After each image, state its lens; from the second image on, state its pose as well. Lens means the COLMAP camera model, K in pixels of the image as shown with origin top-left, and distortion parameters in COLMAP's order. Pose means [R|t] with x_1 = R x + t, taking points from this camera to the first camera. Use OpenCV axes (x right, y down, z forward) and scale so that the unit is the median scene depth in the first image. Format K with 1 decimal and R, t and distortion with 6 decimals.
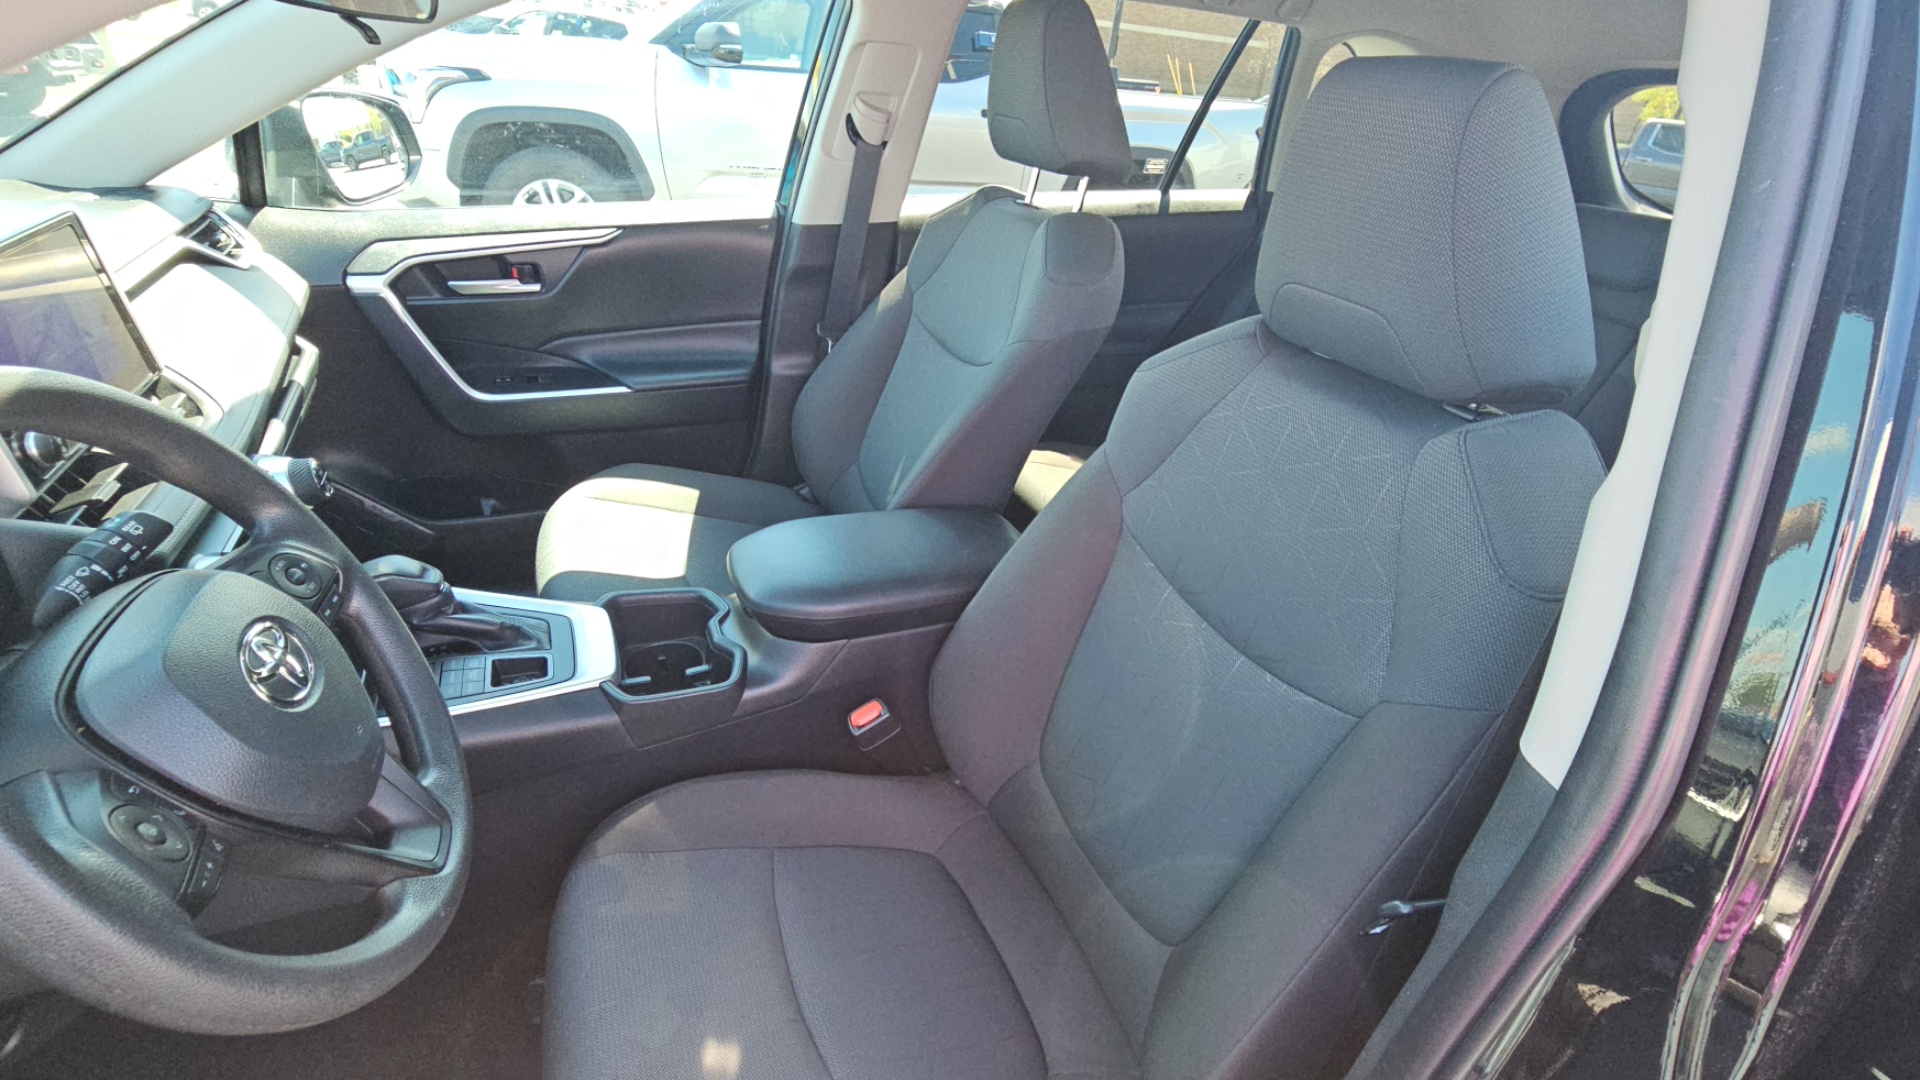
lens RADIAL K [[860.0, 0, 970.9], [0, 860.0, 541.0], [0, 0, 1]] dist [0.010273, -0.007582]
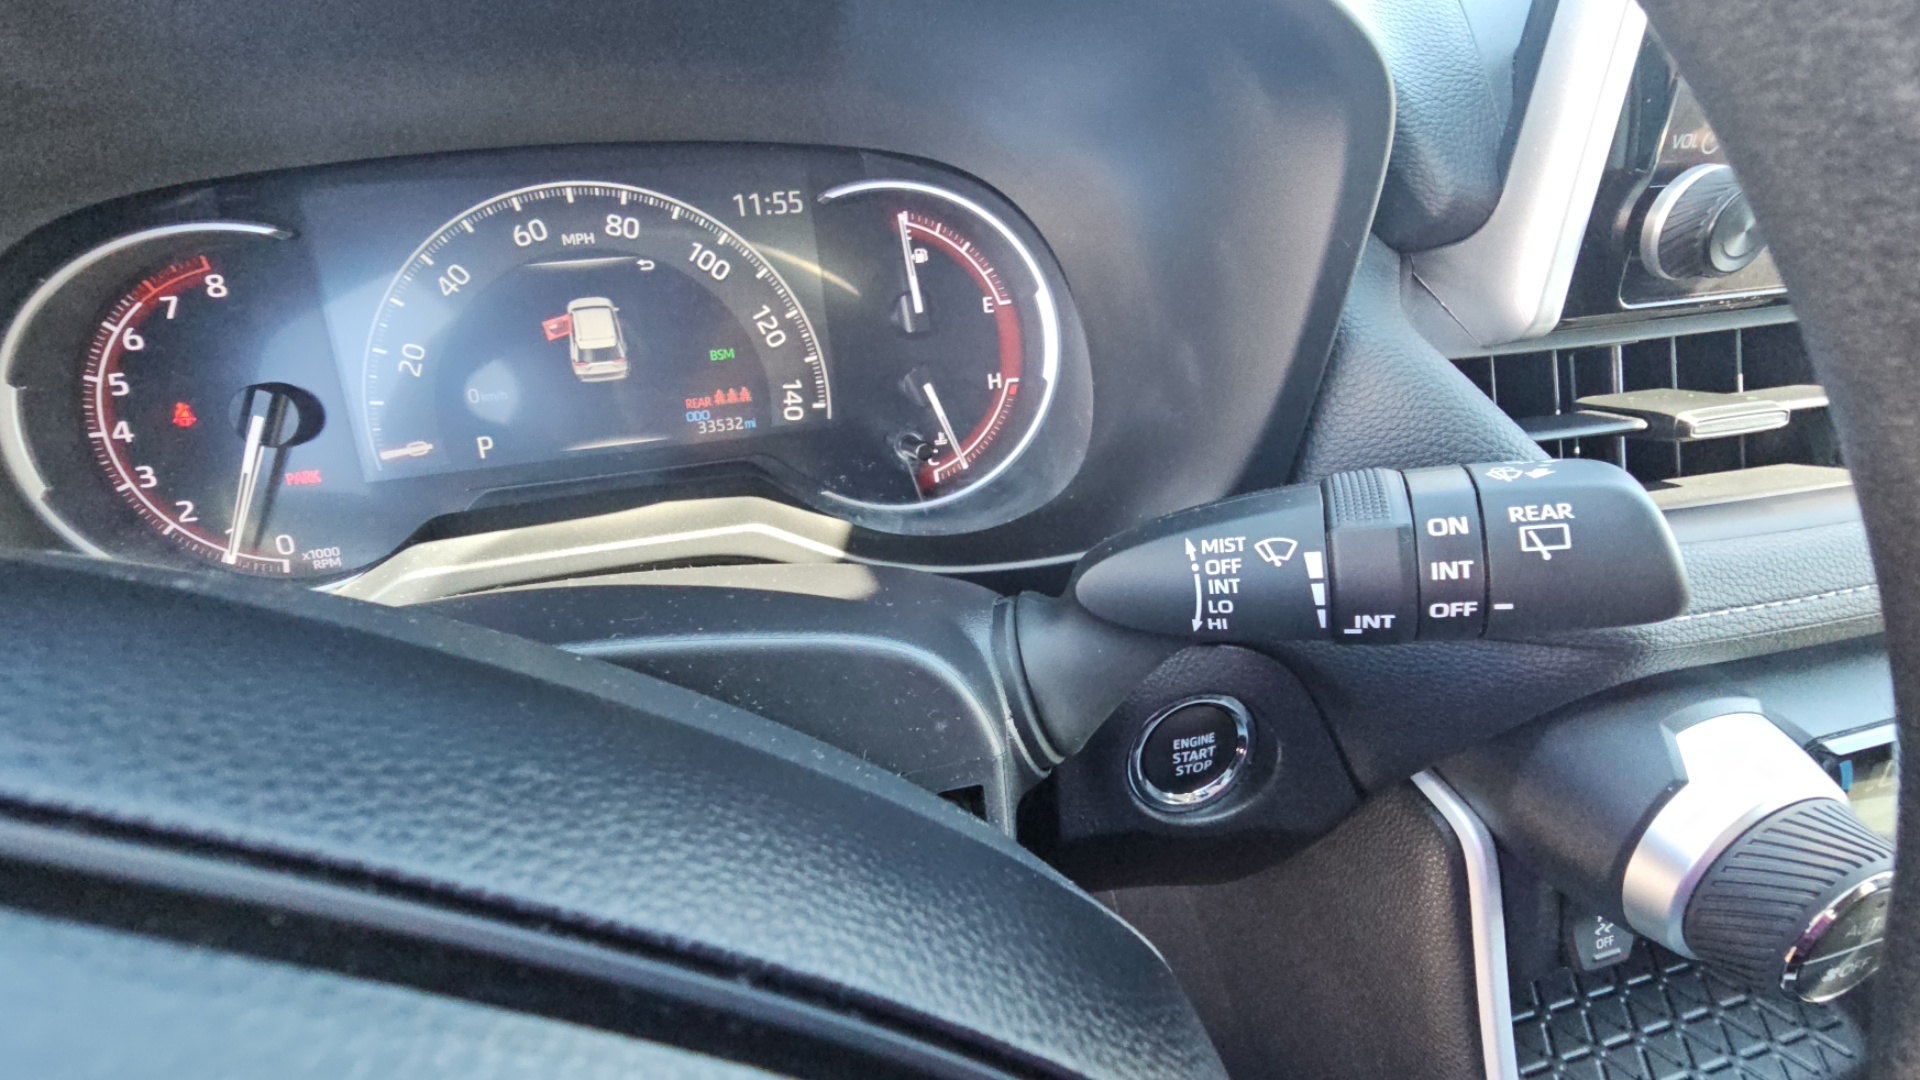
lens RADIAL K [[860.0, 0, 980.3], [0, 860.0, 540.9], [0, 0, 1]] dist [0.010273, -0.007582]
pose [[-0.155146, 0.489142, -0.858295, -0.363081], [-0.490046, 0.716279, 0.496788, -0.026870], [0.857779, 0.497679, 0.128575, 0.411175]]
